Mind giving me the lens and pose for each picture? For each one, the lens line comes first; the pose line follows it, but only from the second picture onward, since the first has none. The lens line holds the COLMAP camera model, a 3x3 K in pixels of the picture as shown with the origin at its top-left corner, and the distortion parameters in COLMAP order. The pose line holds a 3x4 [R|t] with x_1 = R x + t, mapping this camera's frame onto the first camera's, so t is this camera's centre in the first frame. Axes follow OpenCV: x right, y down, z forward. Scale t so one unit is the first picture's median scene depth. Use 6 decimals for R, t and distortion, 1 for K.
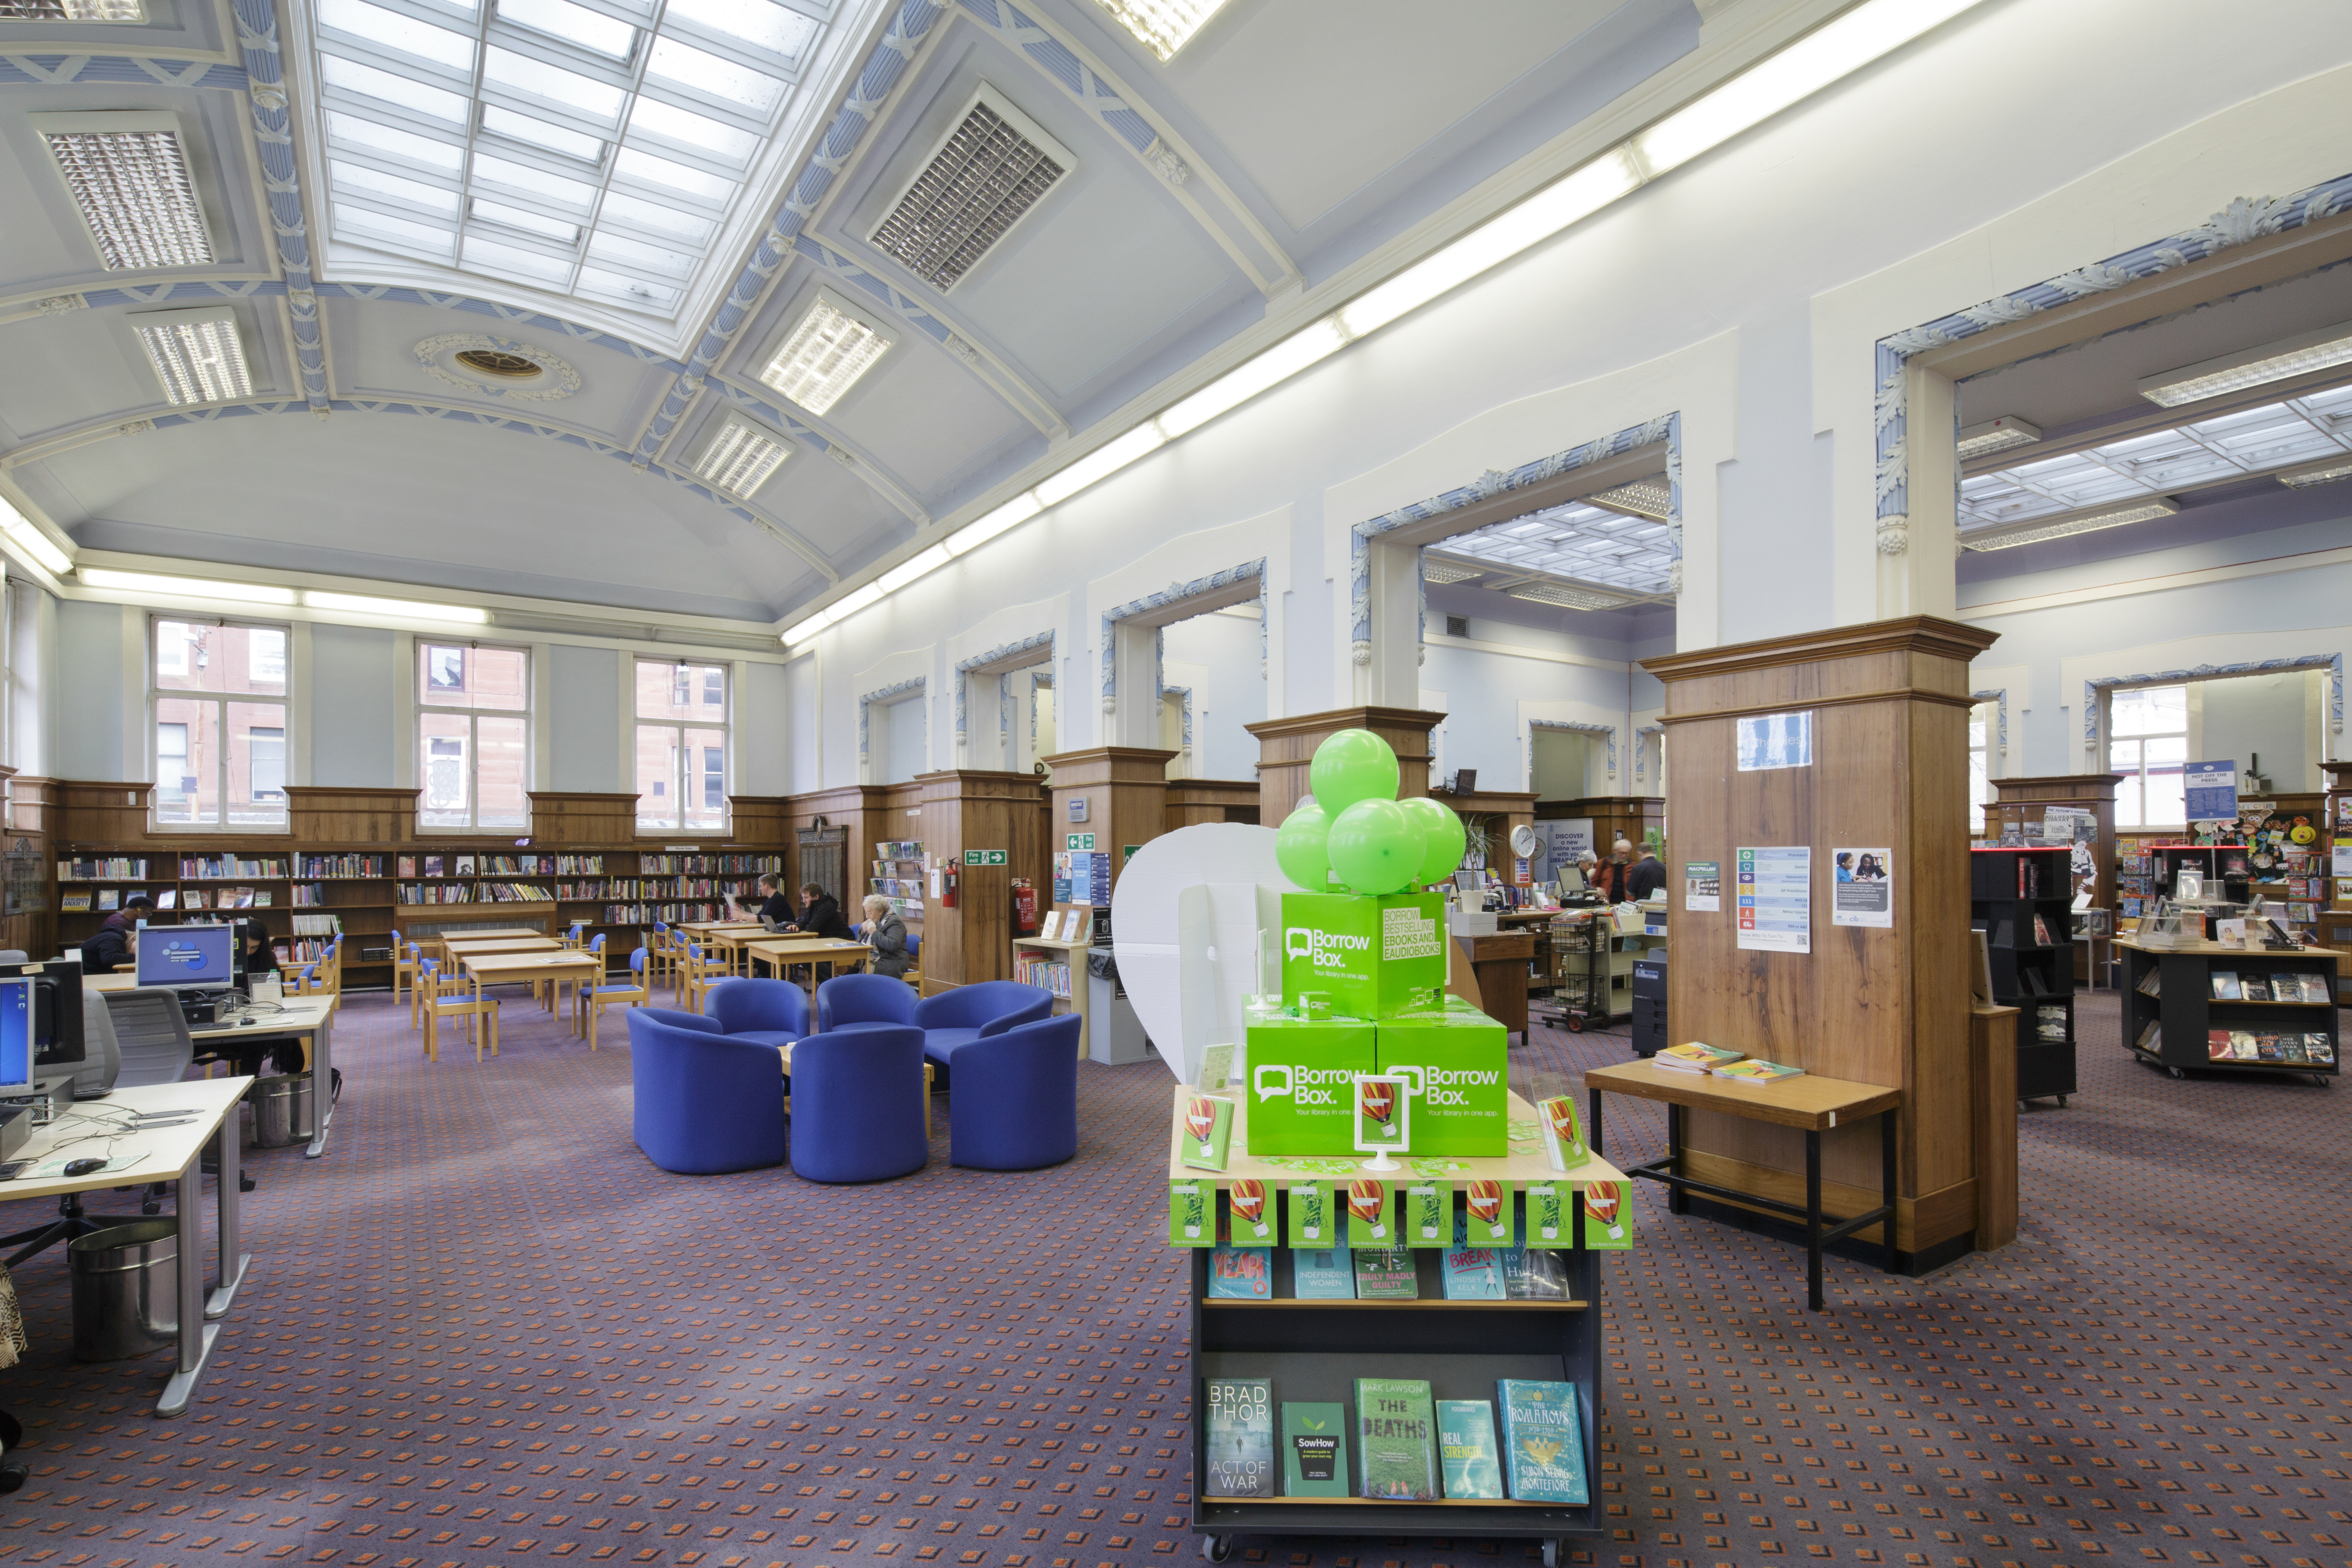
lens RADIAL K [[1135.9, 0, 1178.2], [0, 1135.9, 842.3], [0, 0, 1]] dist [0.015878, -0.011081]
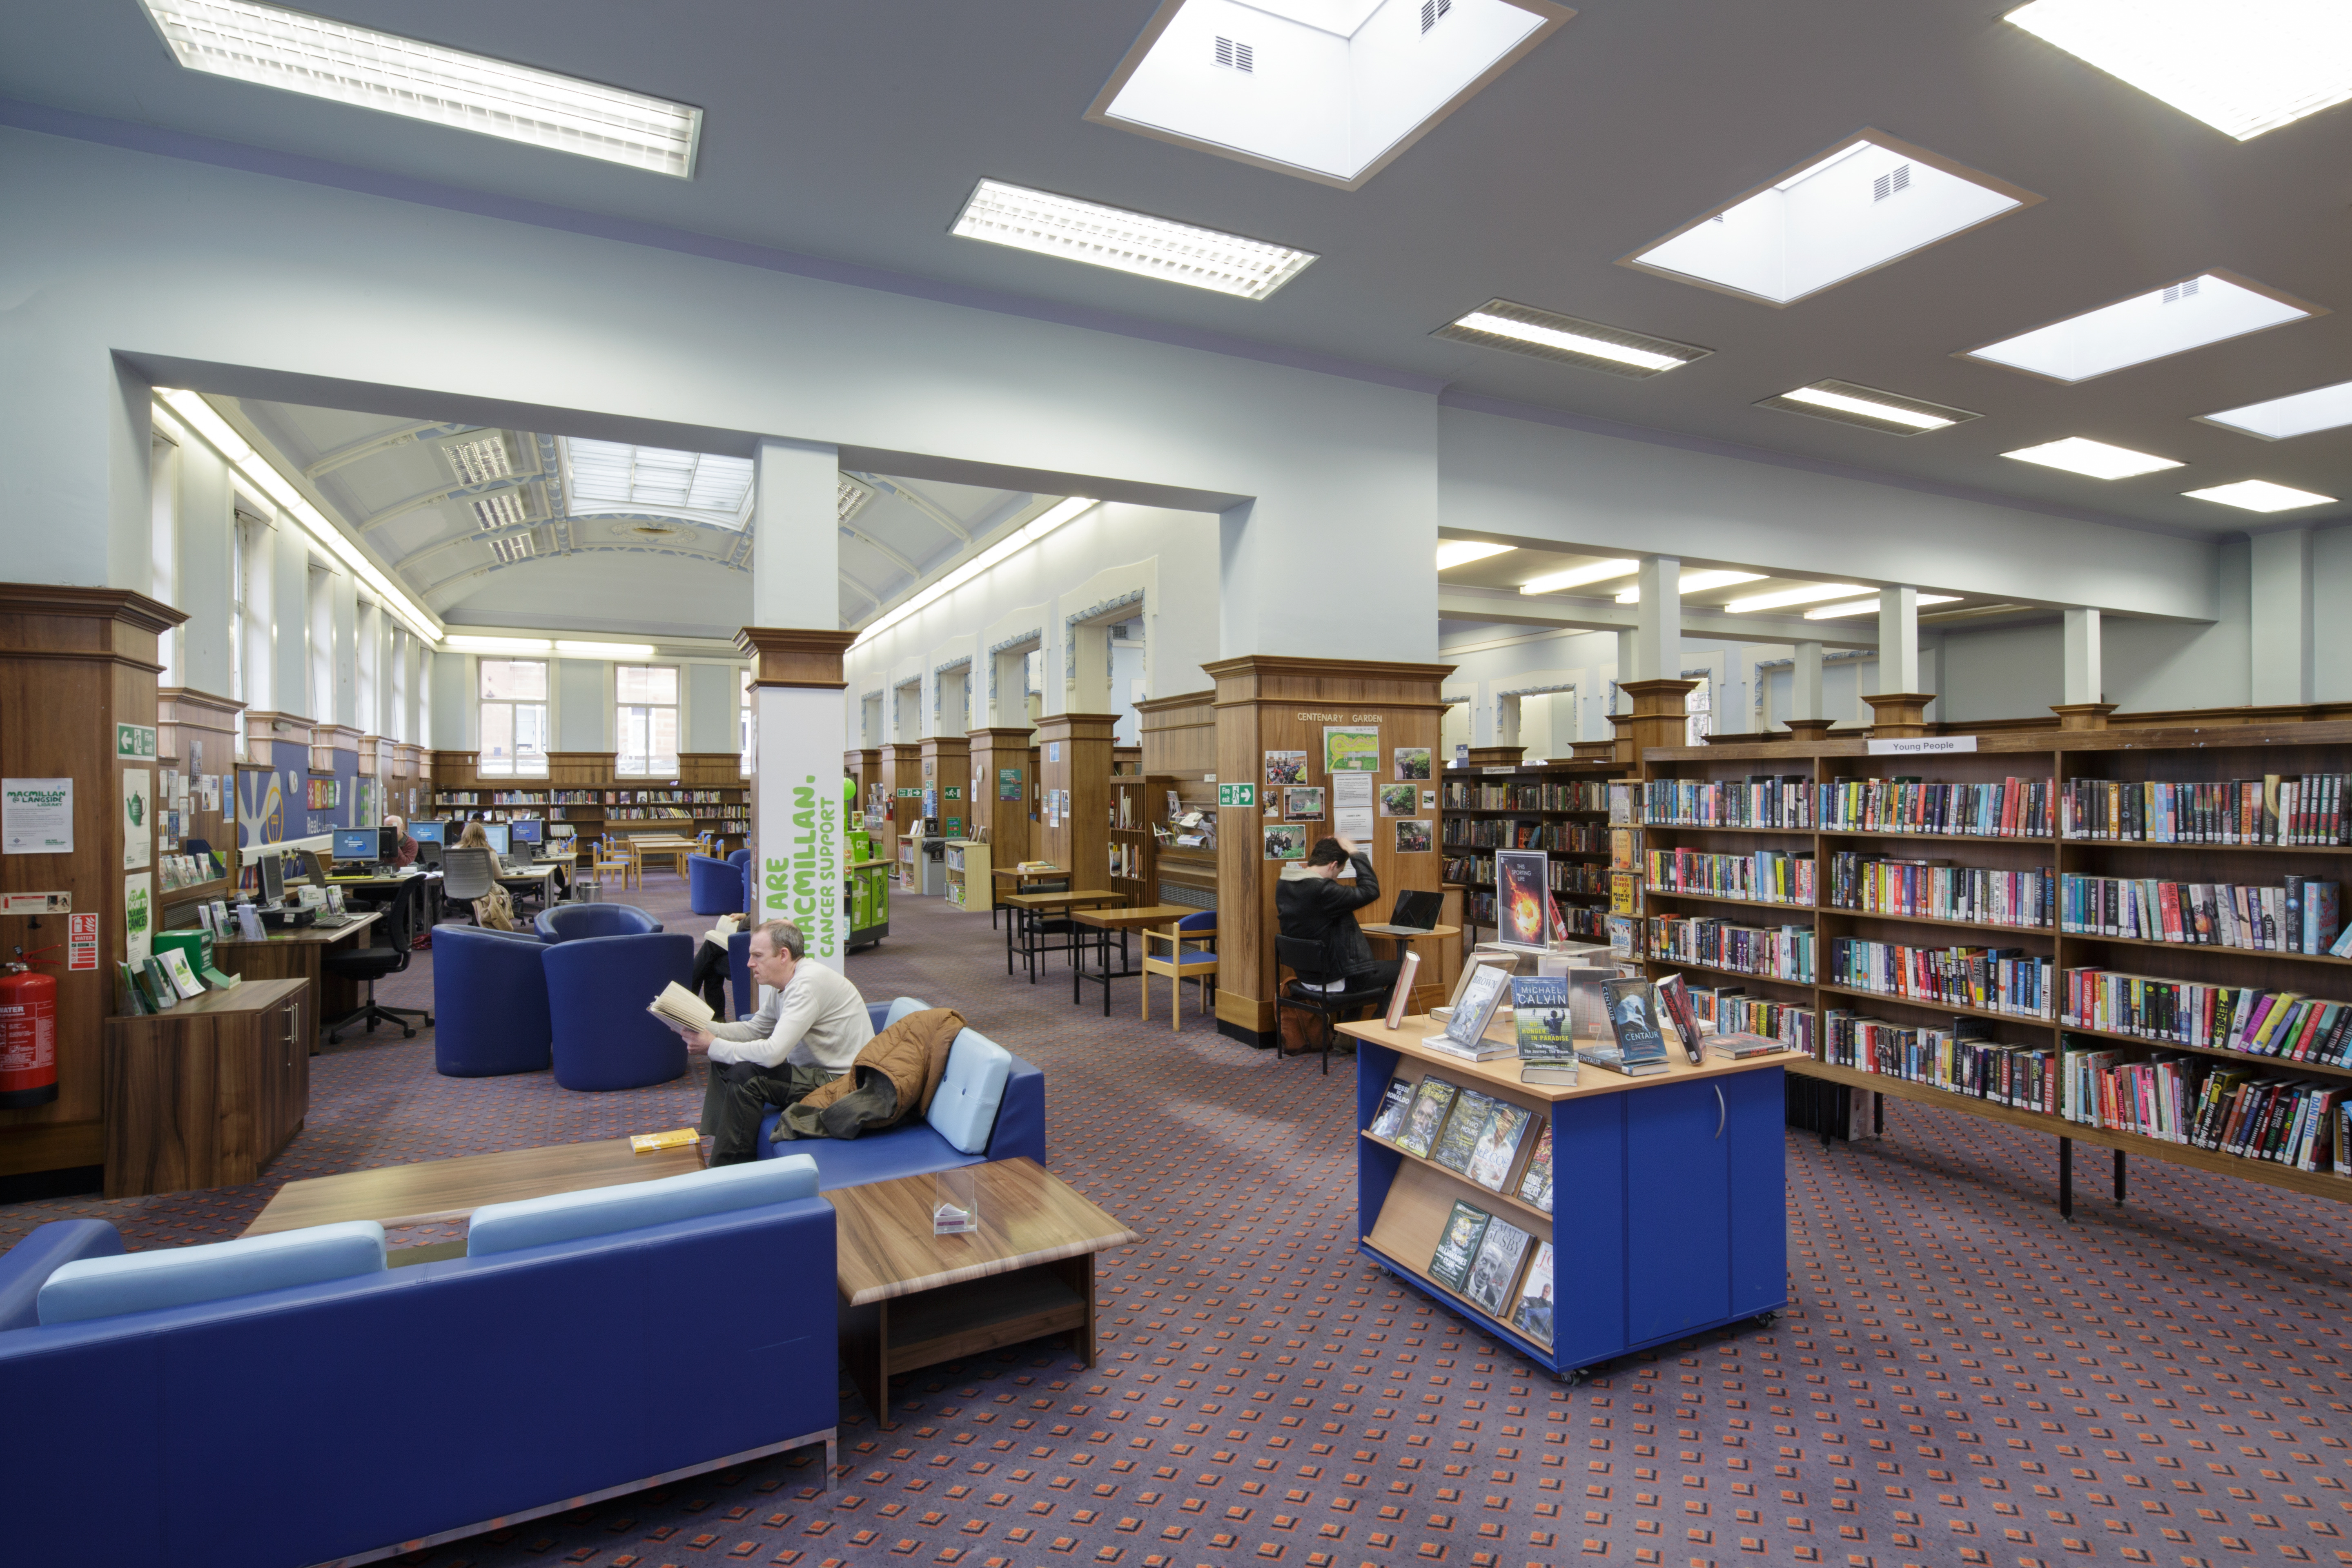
lens RADIAL K [[1135.9, 0, 1178.2], [0, 1135.9, 784.0], [0, 0, 1]] dist [0.015878, -0.011081]
pose [[0.990759, -0.000005, -0.135637, 0.428601], [0.000902, 0.999978, 0.006552, -0.010246], [0.135634, -0.006614, 0.990737, -0.619538]]
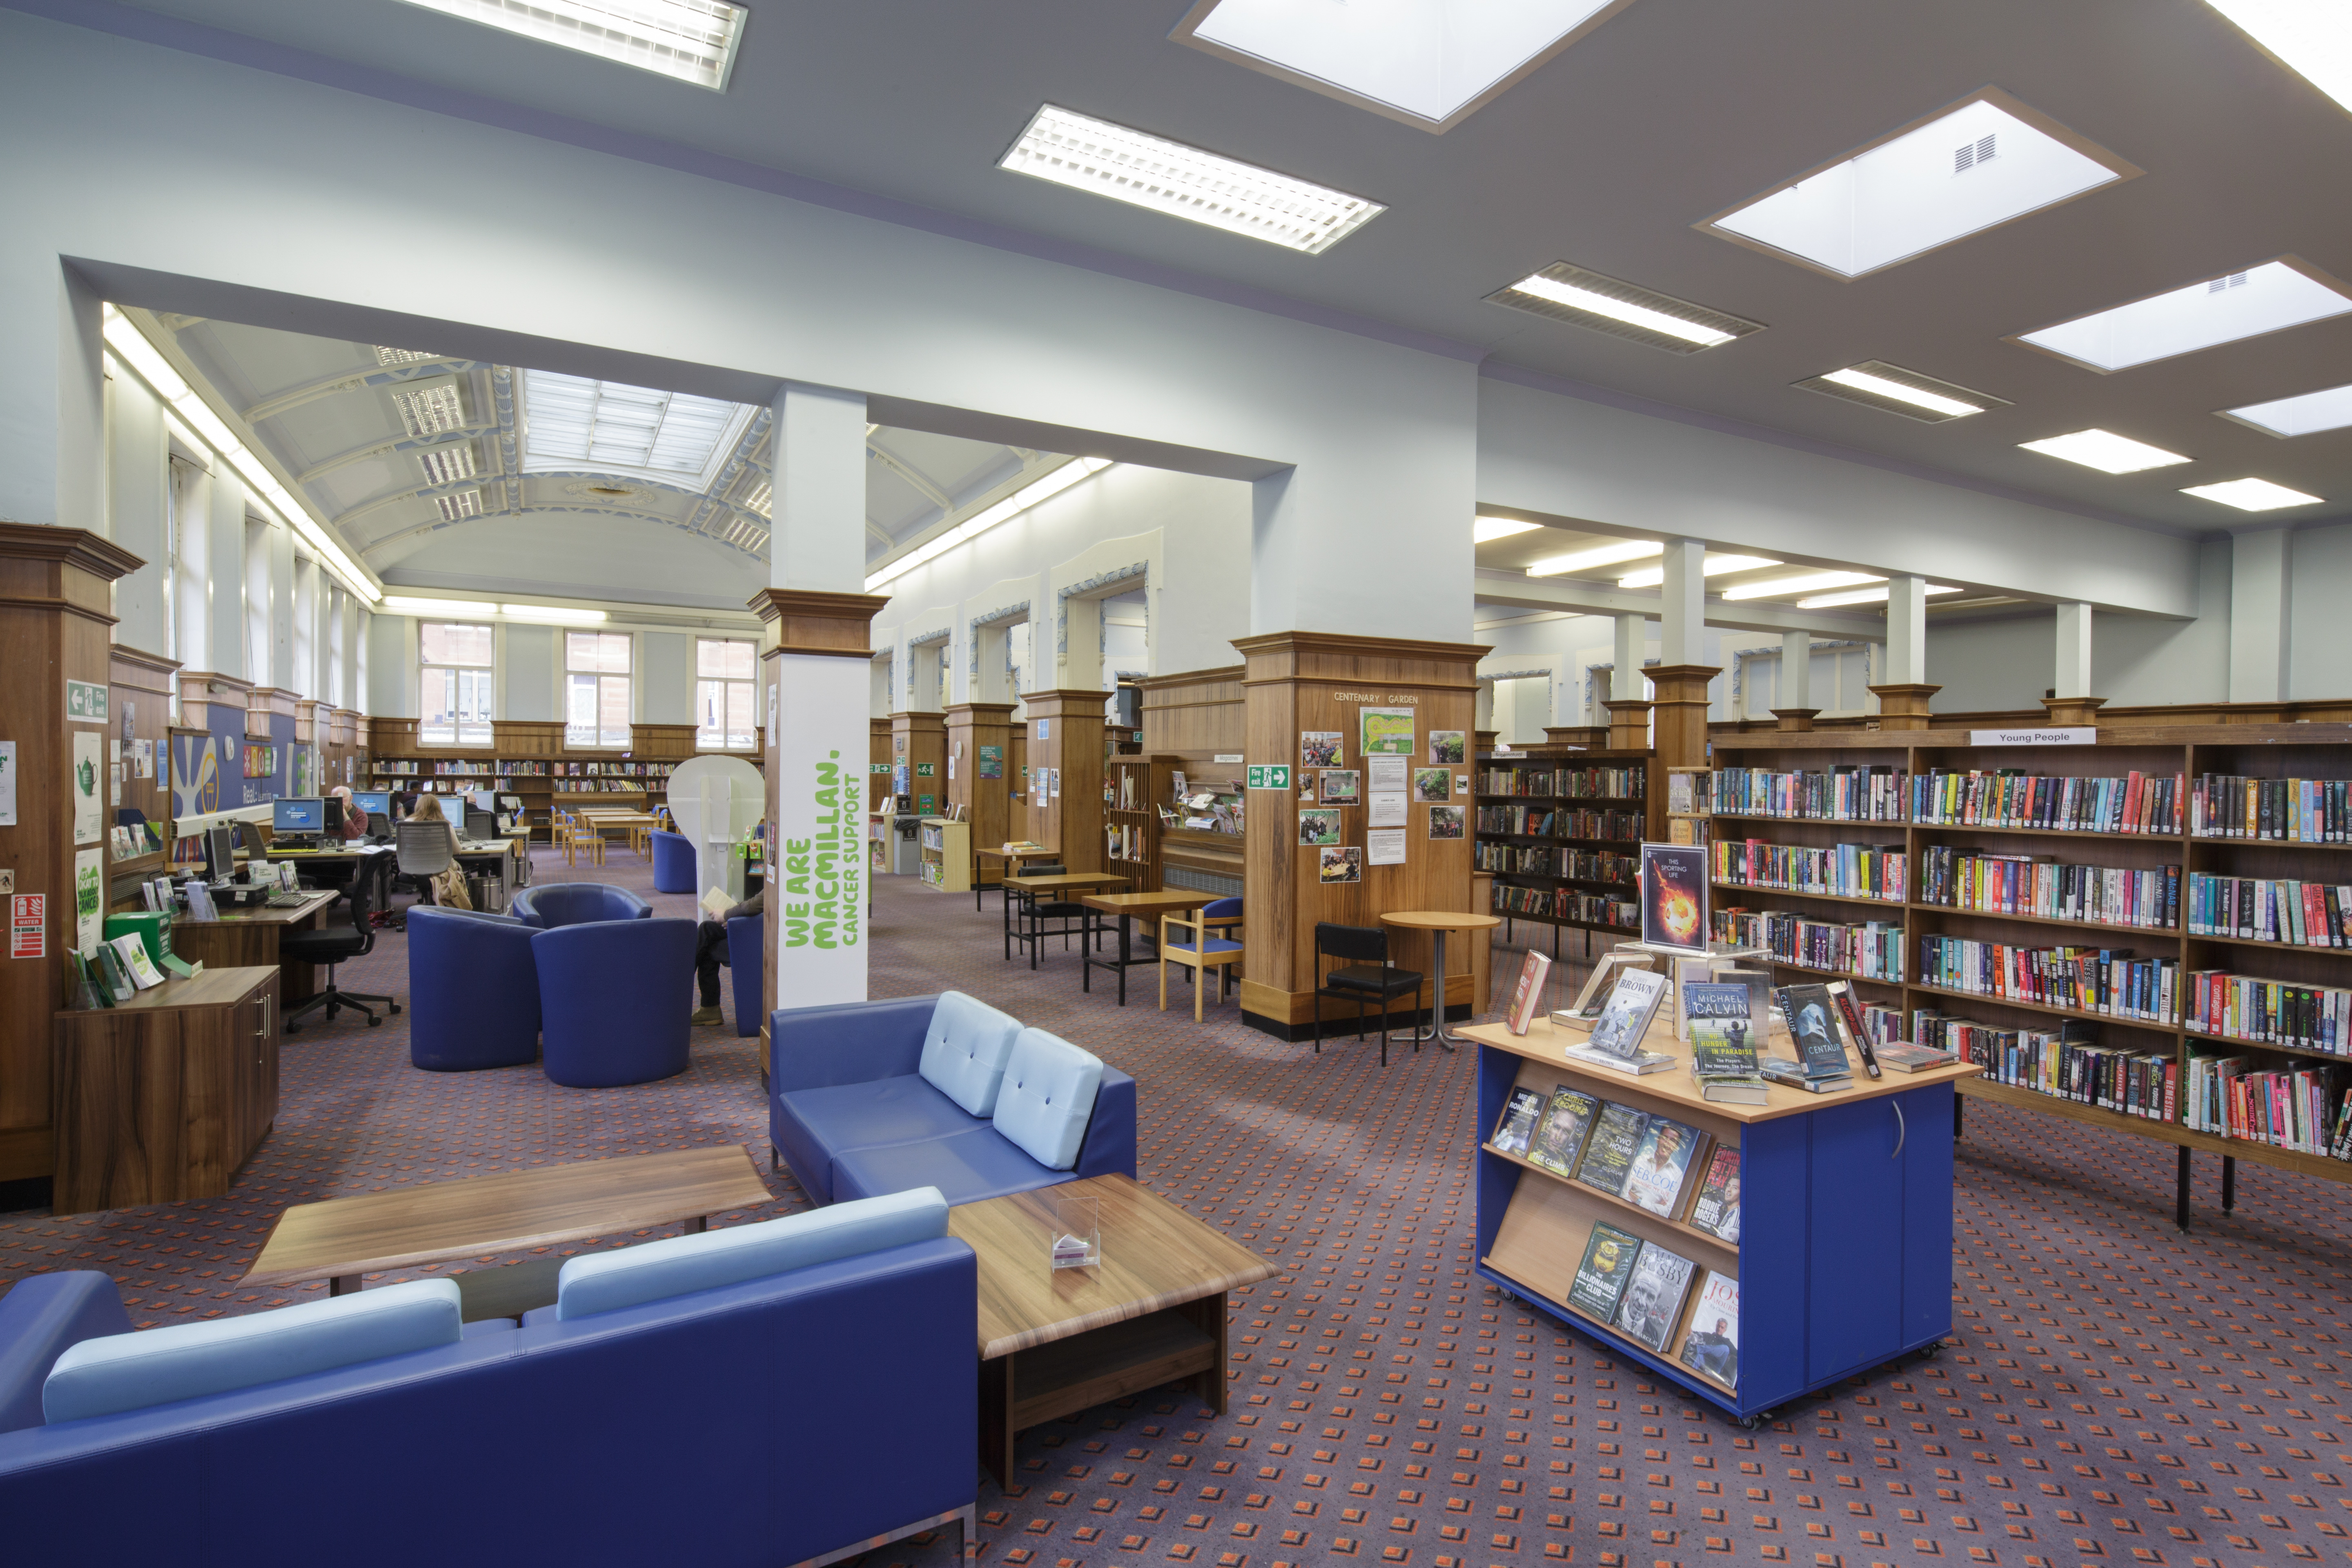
lens RADIAL K [[1135.9, 0, 1178.3], [0, 1135.9, 779.5], [0, 0, 1]] dist [0.015878, -0.011081]
pose [[0.995905, 0.015748, -0.089026, 0.386597], [-0.013989, 0.999695, 0.020351, -0.010352], [0.089320, -0.019022, 0.995821, -0.598563]]
